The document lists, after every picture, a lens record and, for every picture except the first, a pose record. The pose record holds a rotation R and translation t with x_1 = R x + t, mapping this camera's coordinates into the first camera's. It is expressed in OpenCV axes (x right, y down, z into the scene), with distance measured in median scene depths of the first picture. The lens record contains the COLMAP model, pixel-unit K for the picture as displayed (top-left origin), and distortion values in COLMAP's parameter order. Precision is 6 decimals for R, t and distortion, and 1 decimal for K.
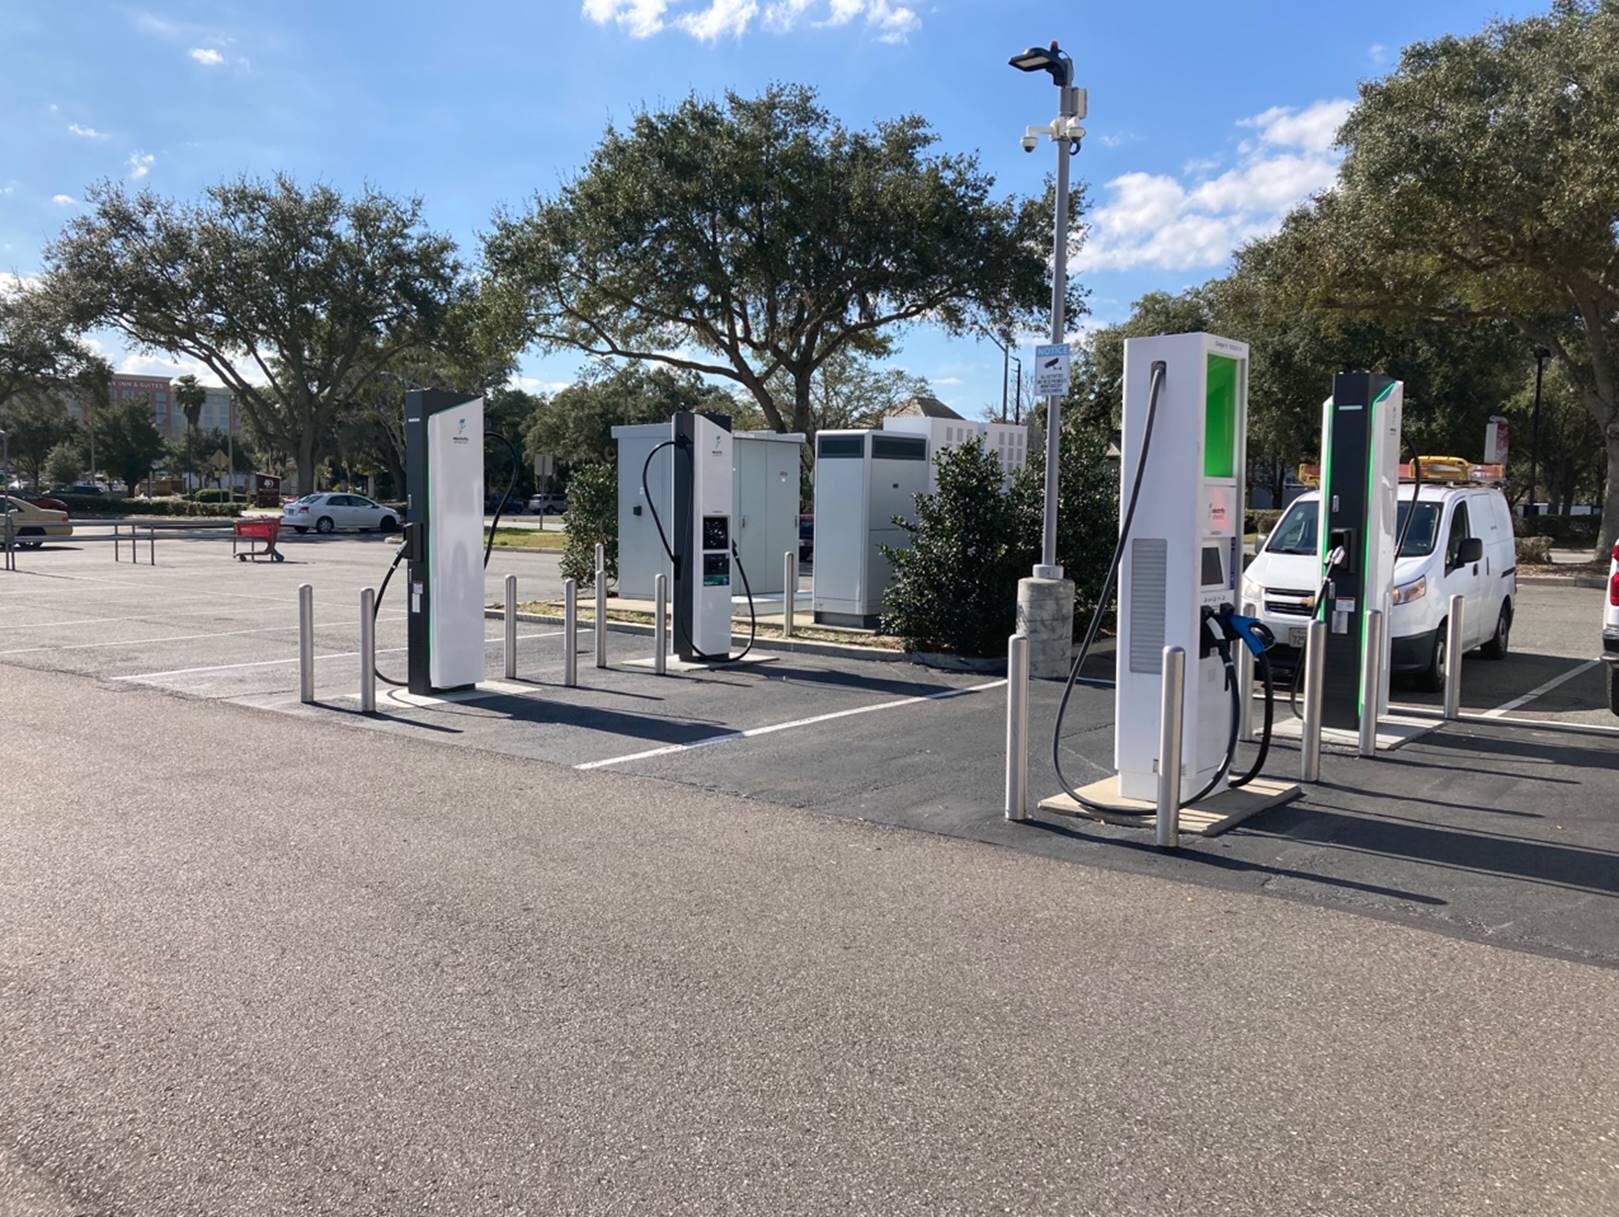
lens RADIAL K [[1332.0, 0, 810.3], [0, 1332.0, 604.6], [0, 0, 1]] dist [-0.014086, 0.013101]
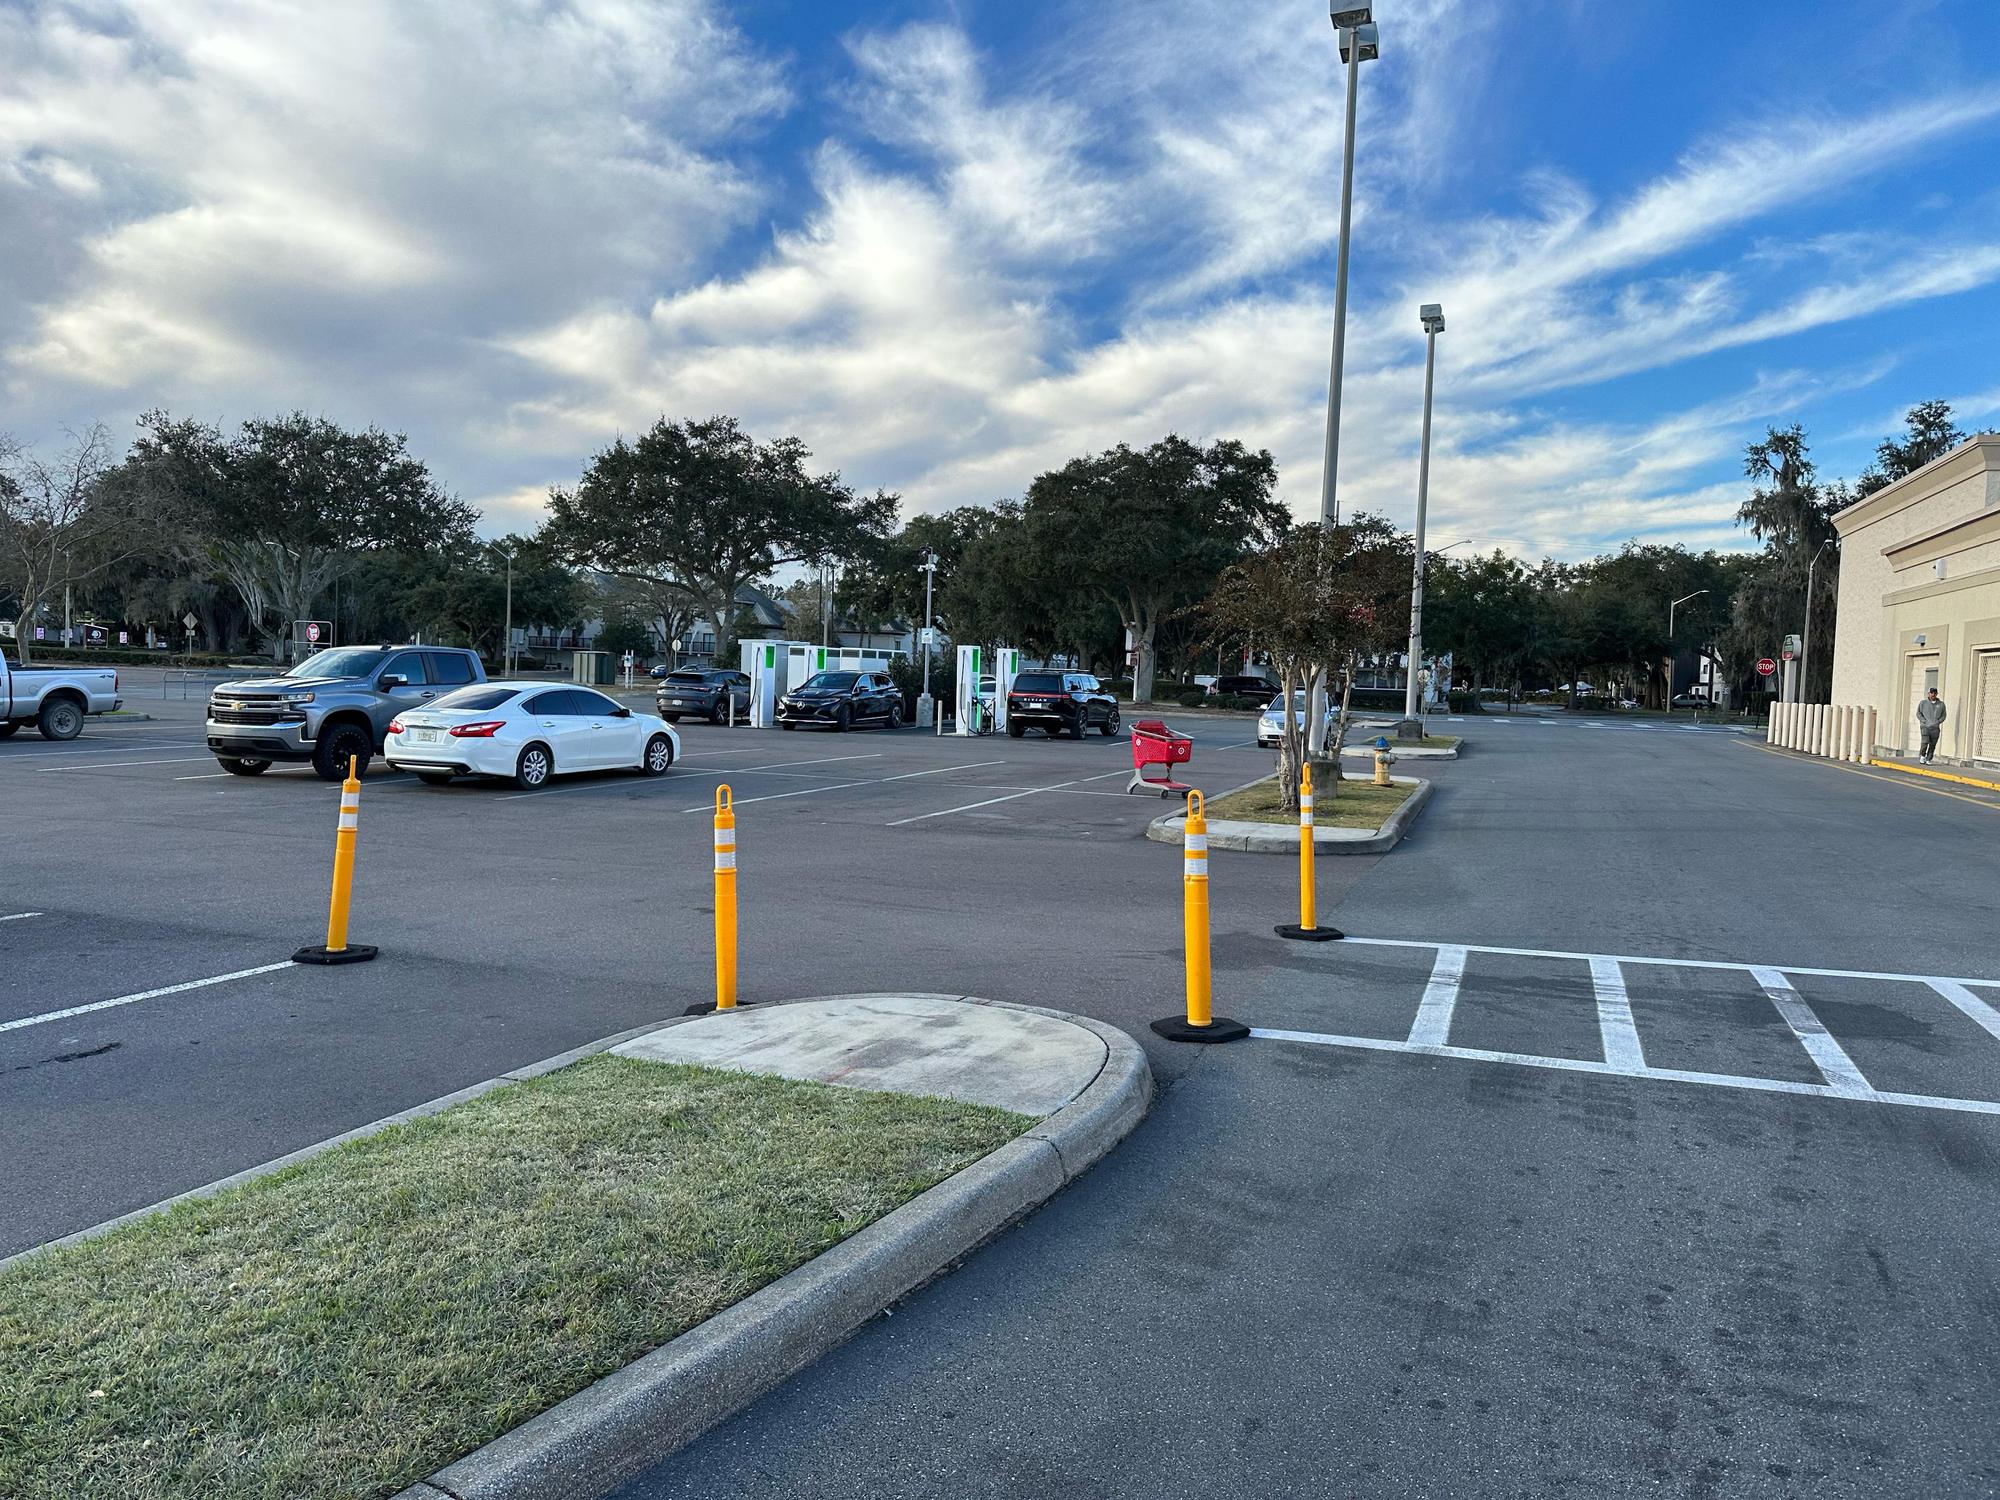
lens RADIAL K [[1520.5, 0, 998.2], [0, 1520.5, 748.5], [0, 0, 1]] dist [-0.010117, 0.003397]
pose [[0.948870, 0.001157, 0.315666, -0.472411], [0.004566, 0.999838, -0.017389, 0.097987], [-0.315635, 0.017941, 0.948711, -1.487512]]
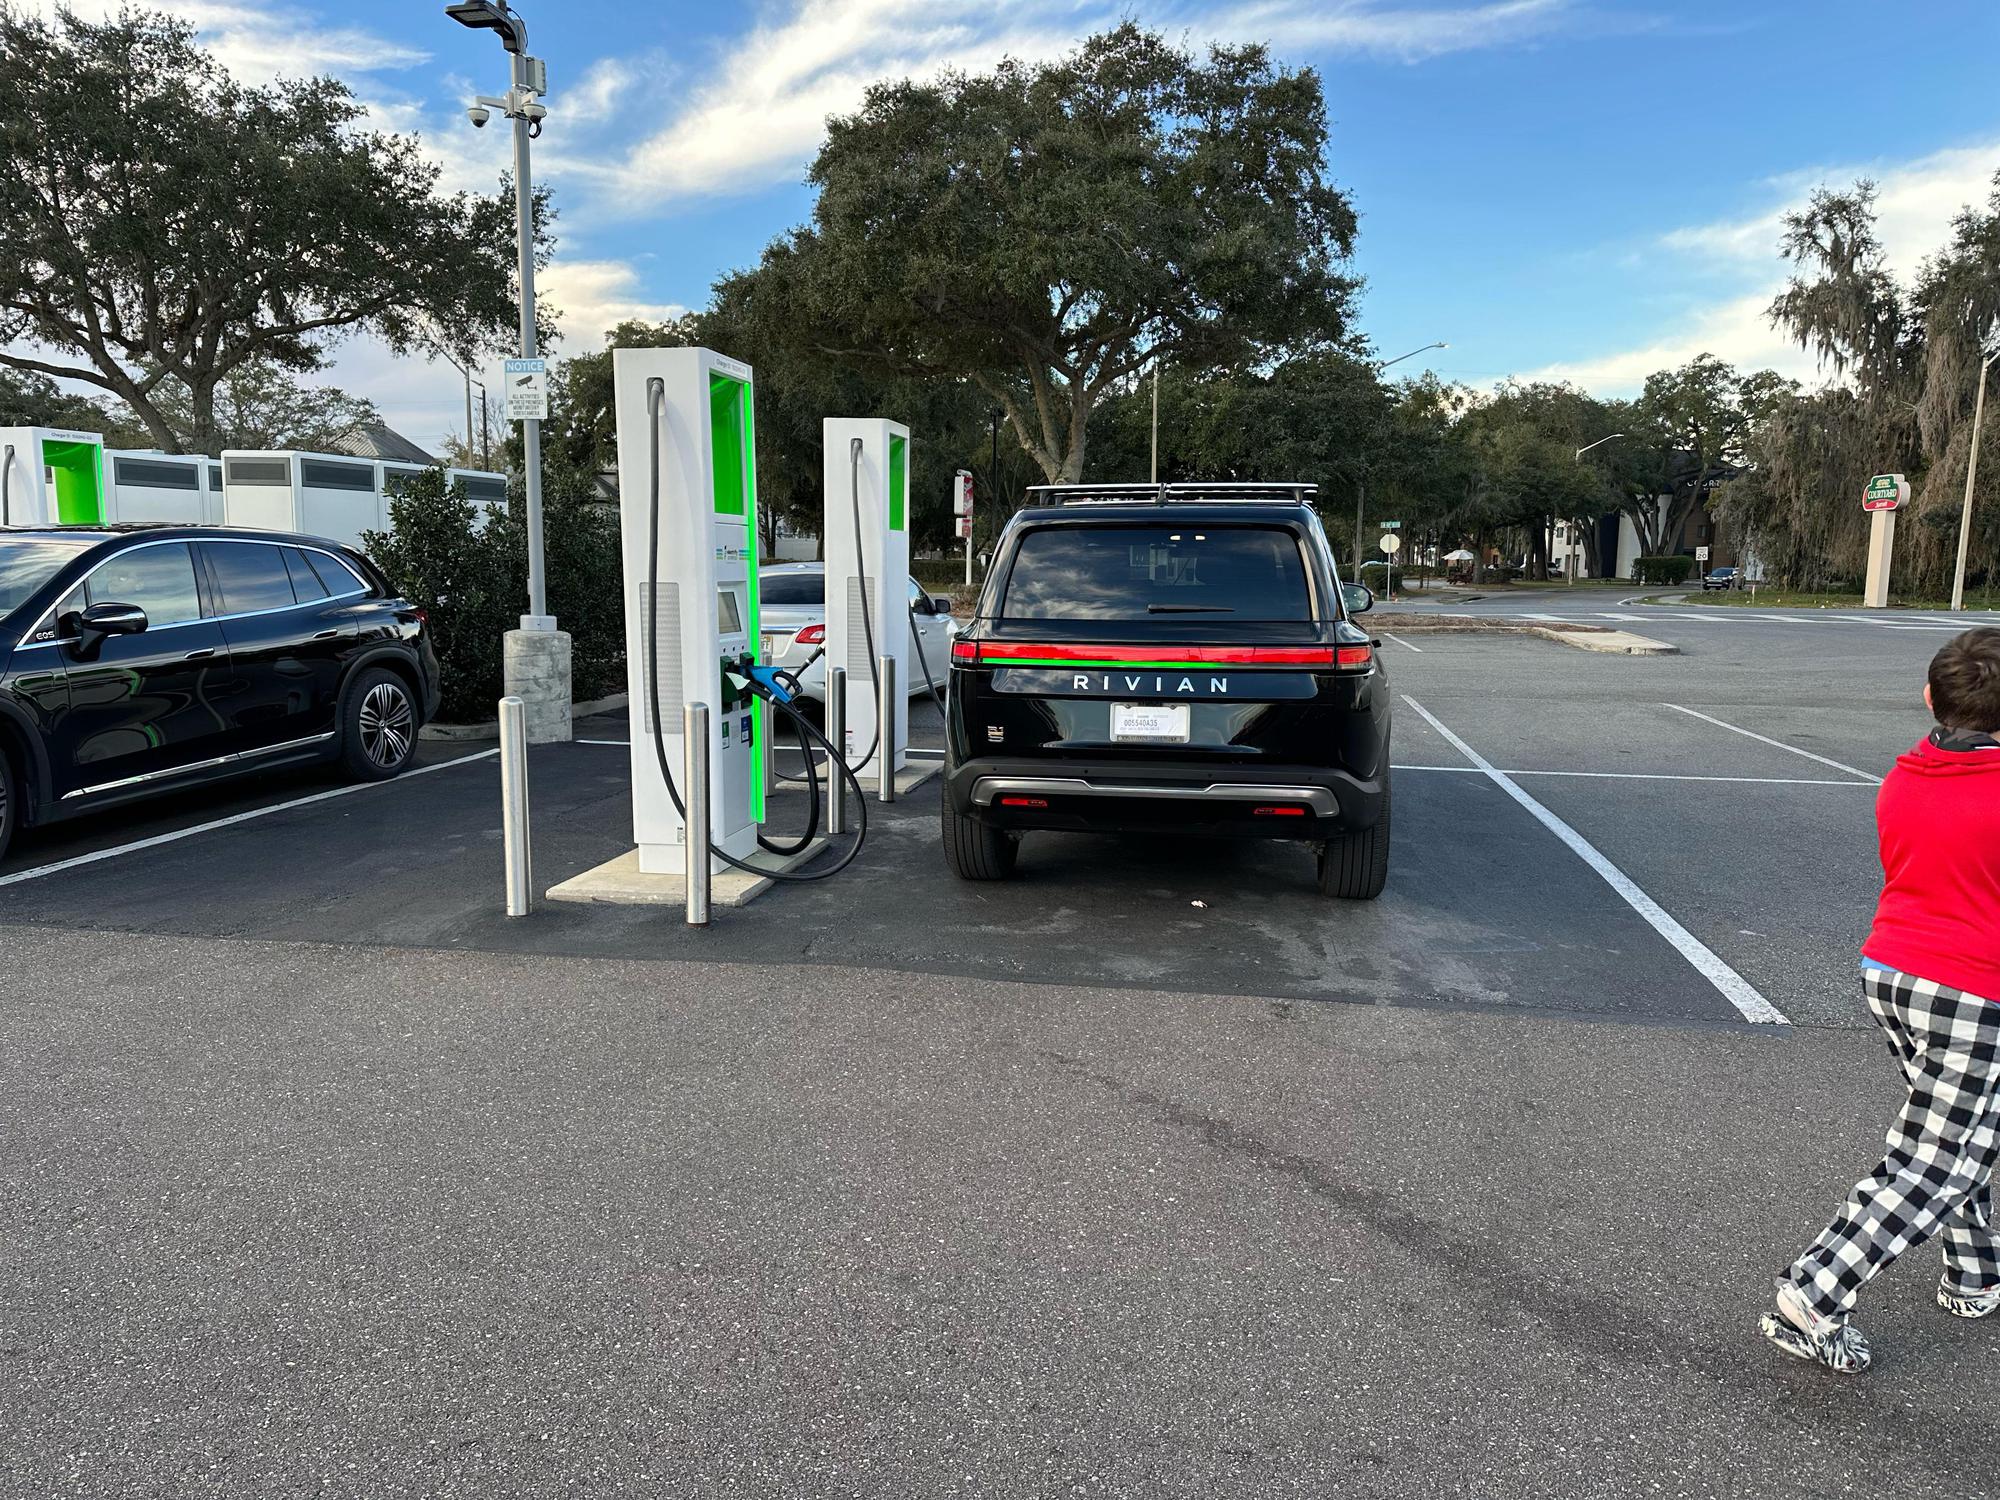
lens RADIAL K [[1355.2, 0, 1014.9], [0, 1355.2, 751.4], [0, 0, 1]] dist [0.037769, -0.034426]
pose [[0.869738, -0.071222, 0.488348, 0.003407], [0.035706, 0.996020, 0.081671, -0.000839], [-0.492221, -0.053595, 0.868819, 0.025807]]
